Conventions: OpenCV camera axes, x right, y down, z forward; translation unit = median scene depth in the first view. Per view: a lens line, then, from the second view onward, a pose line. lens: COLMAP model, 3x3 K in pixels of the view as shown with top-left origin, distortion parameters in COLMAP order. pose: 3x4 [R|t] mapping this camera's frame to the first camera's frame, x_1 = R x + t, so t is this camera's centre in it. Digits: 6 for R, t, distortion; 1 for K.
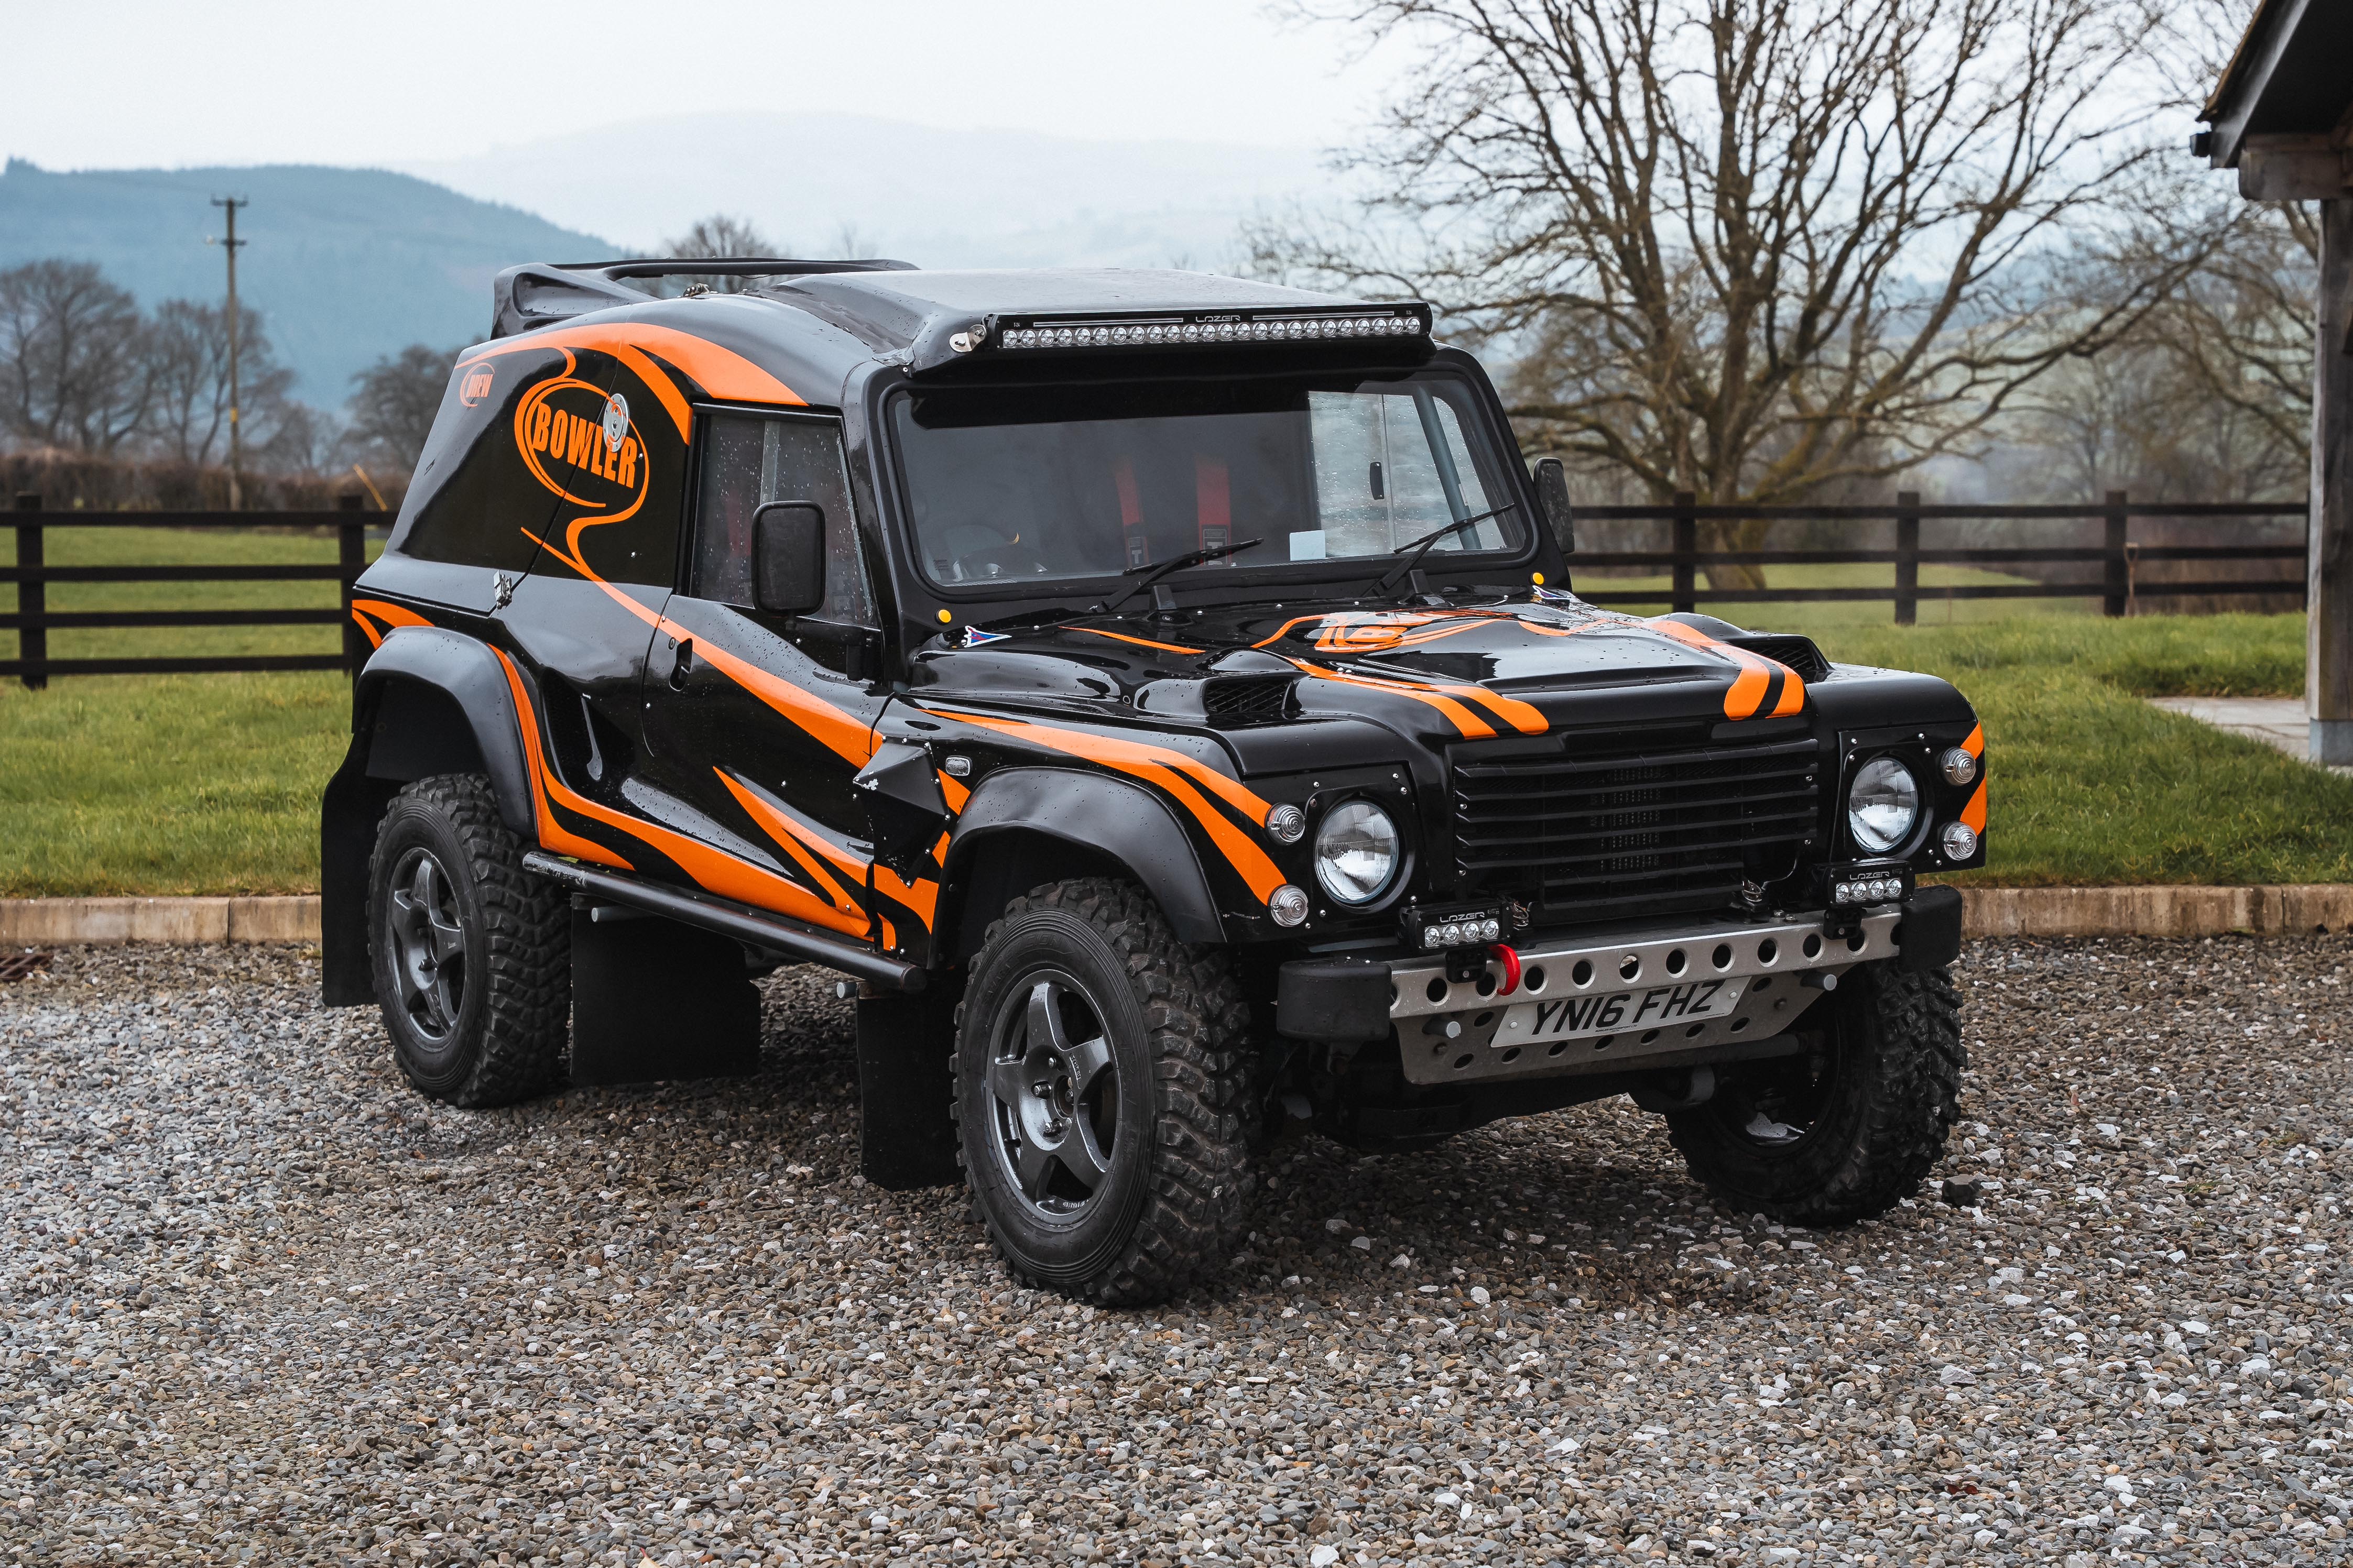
lens RADIAL K [[4710.5, 0, 1176.5], [0, 4710.5, 784.0], [0, 0, 1]] dist [0.032000, 0.145276]
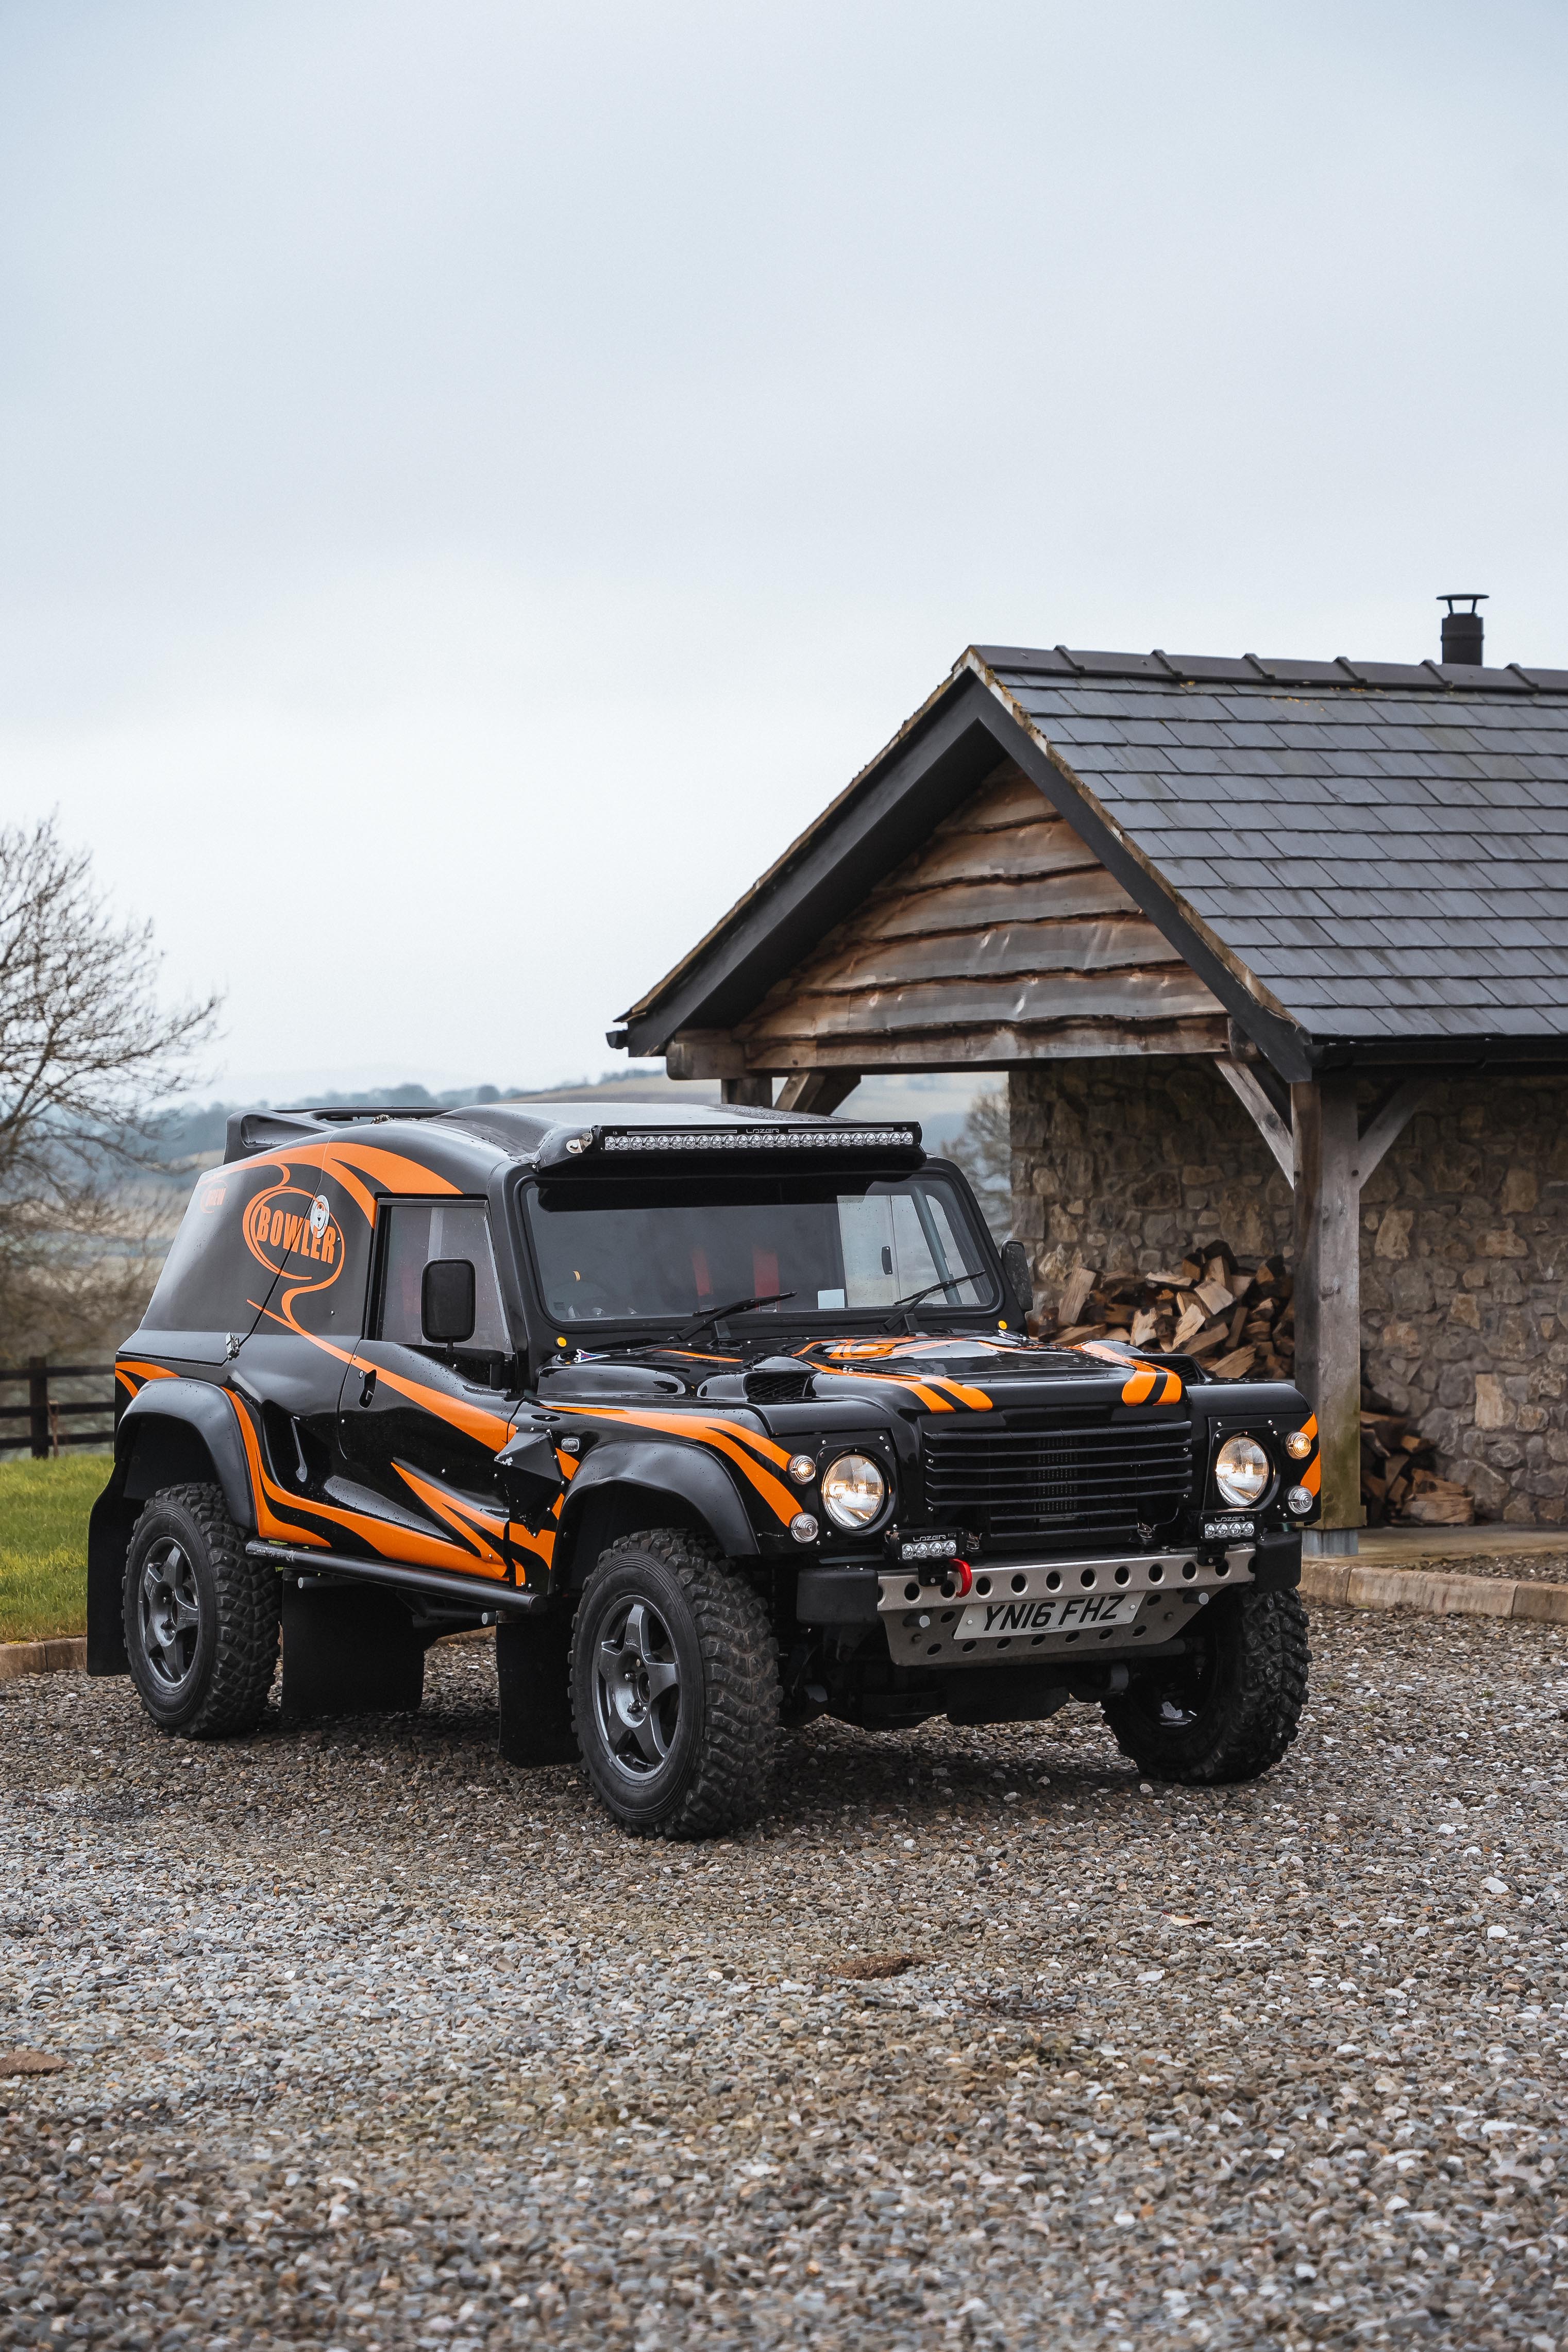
lens RADIAL K [[4403.5, 0, 784.0], [0, 4403.5, 1176.0], [0, 0, 1]] dist [0.019921, 0.096471]
pose [[0.999989, -0.003663, -0.002968, 0.017537], [0.003285, 0.992925, -0.118697, 0.061787], [0.003381, 0.118686, 0.992926, -0.251108]]
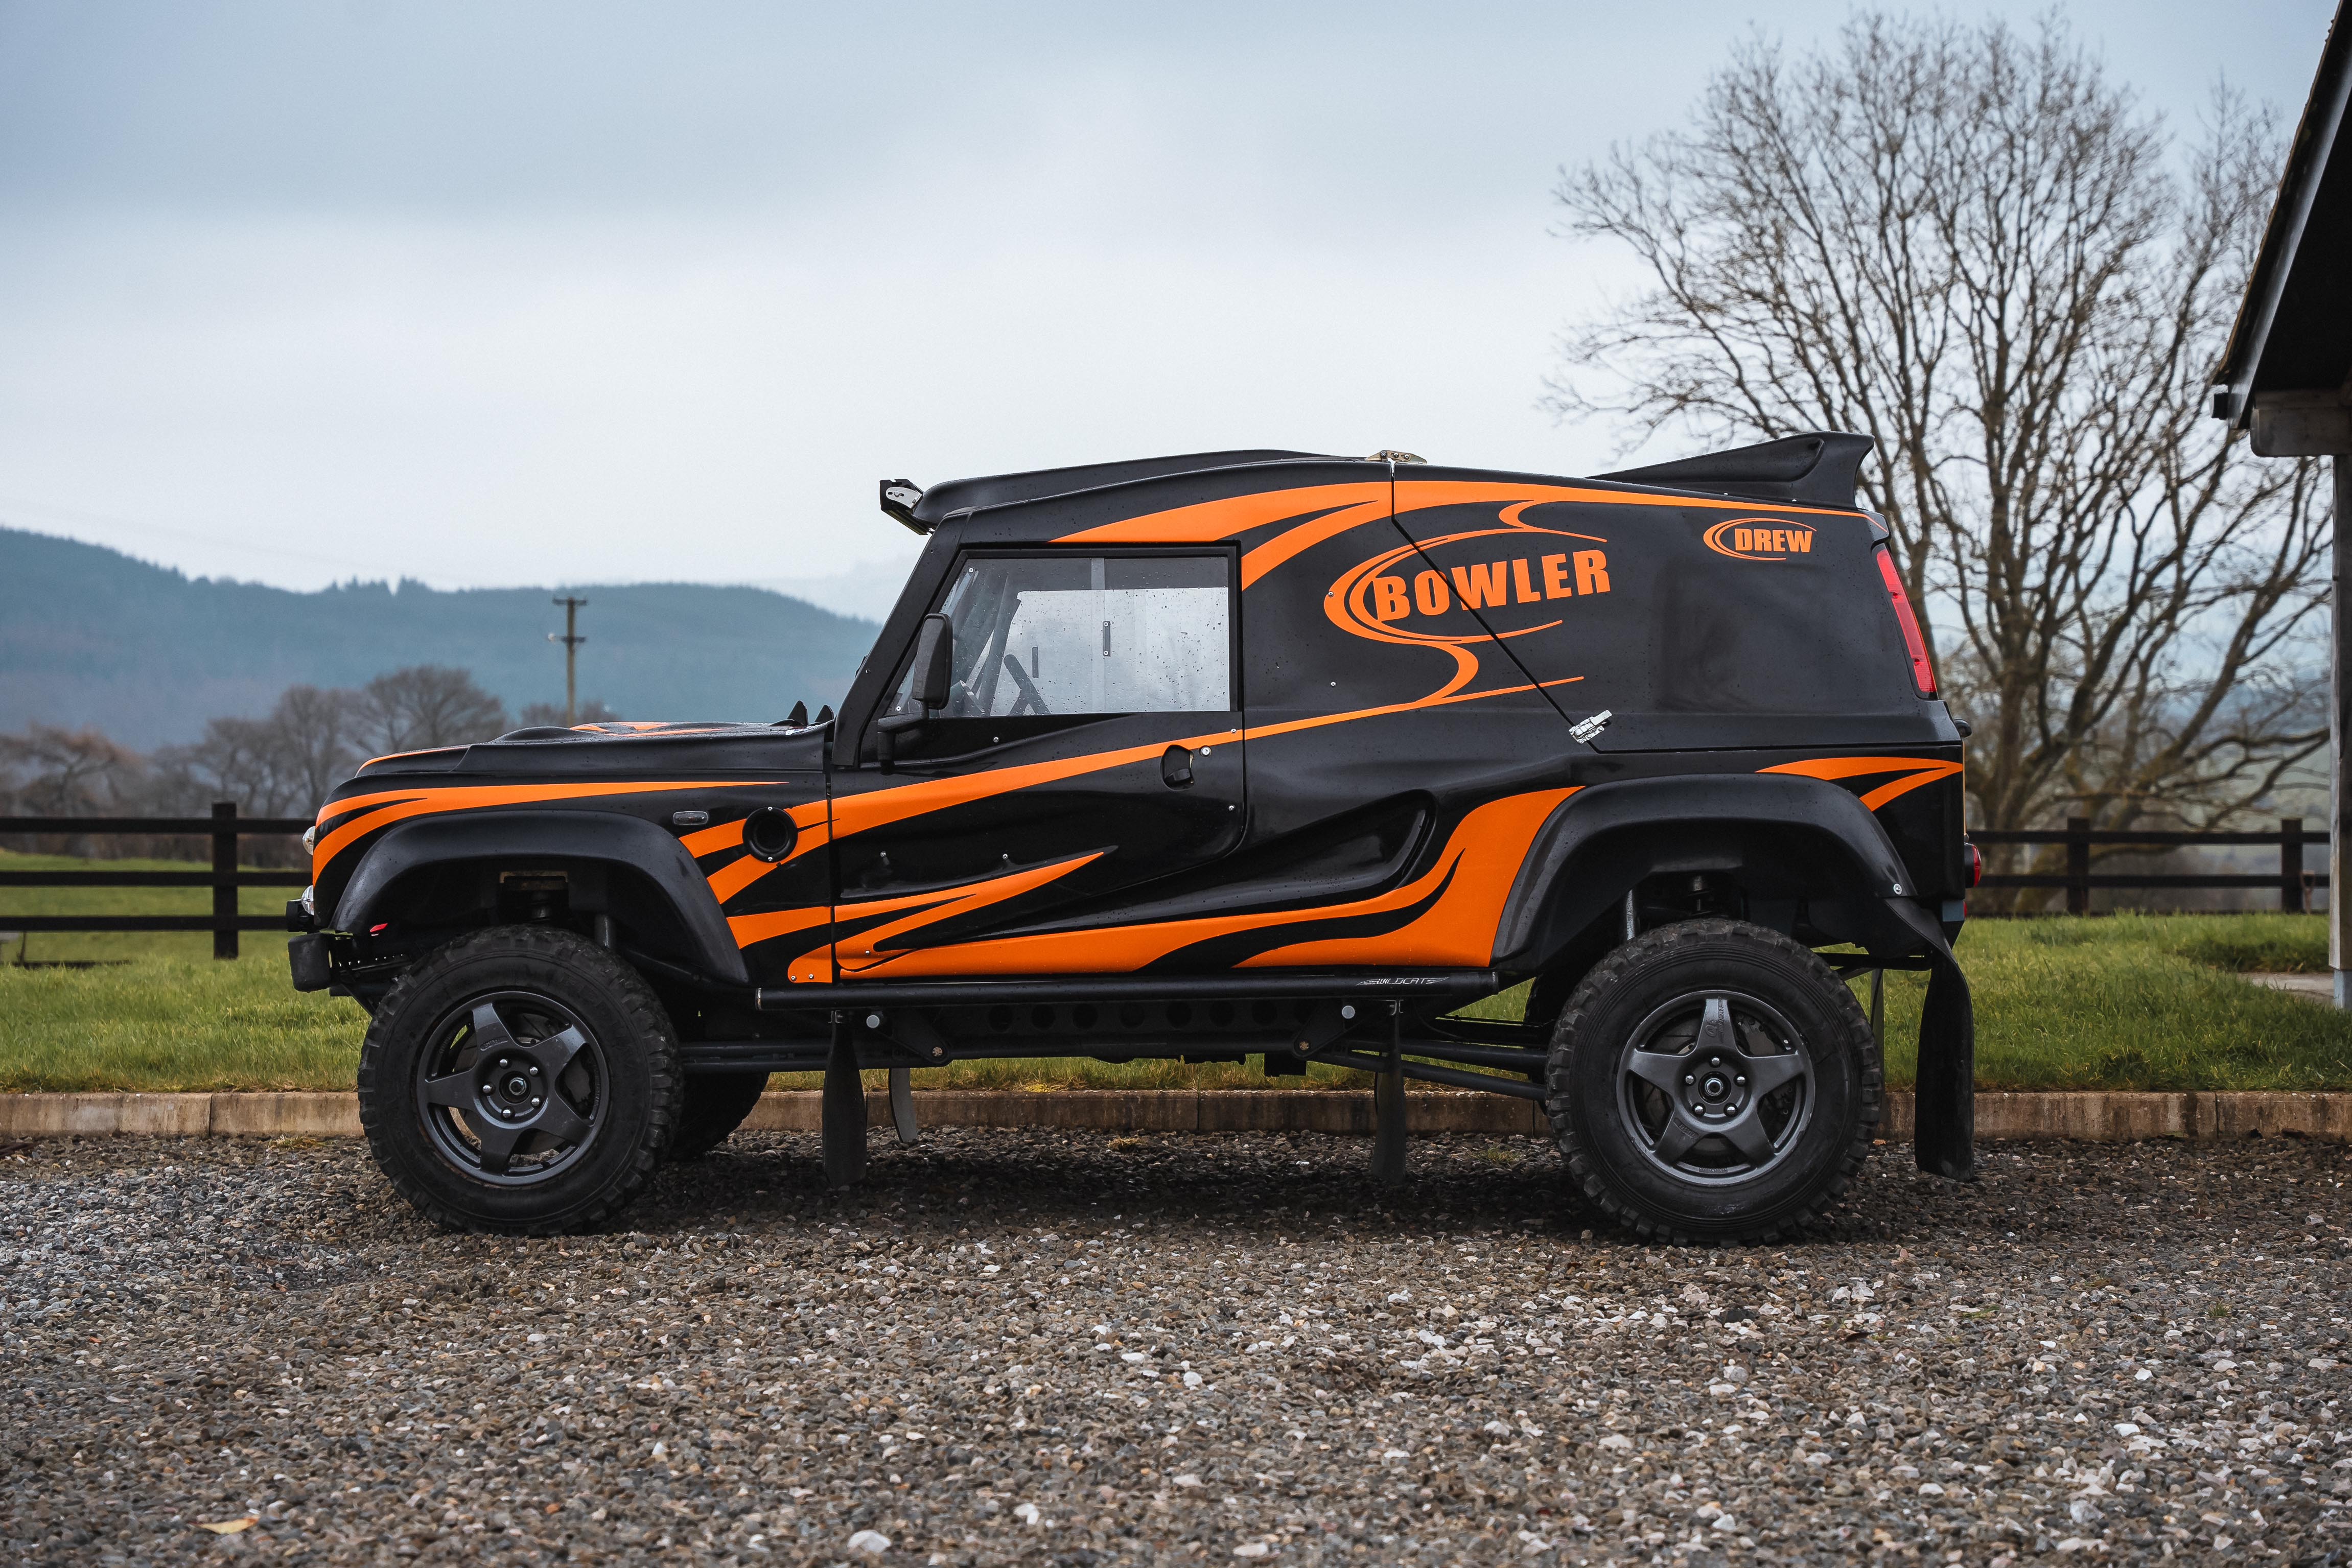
lens RADIAL K [[4587.5, 0, 1138.2], [0, 4587.5, 781.9], [0, 0, 1]] dist [0.062071, 0.077138]
pose [[0.996692, -0.000769, -0.081274, 0.112821], [-0.006248, 0.996272, -0.086043, 0.055433], [0.081037, 0.086266, 0.992971, 0.002419]]
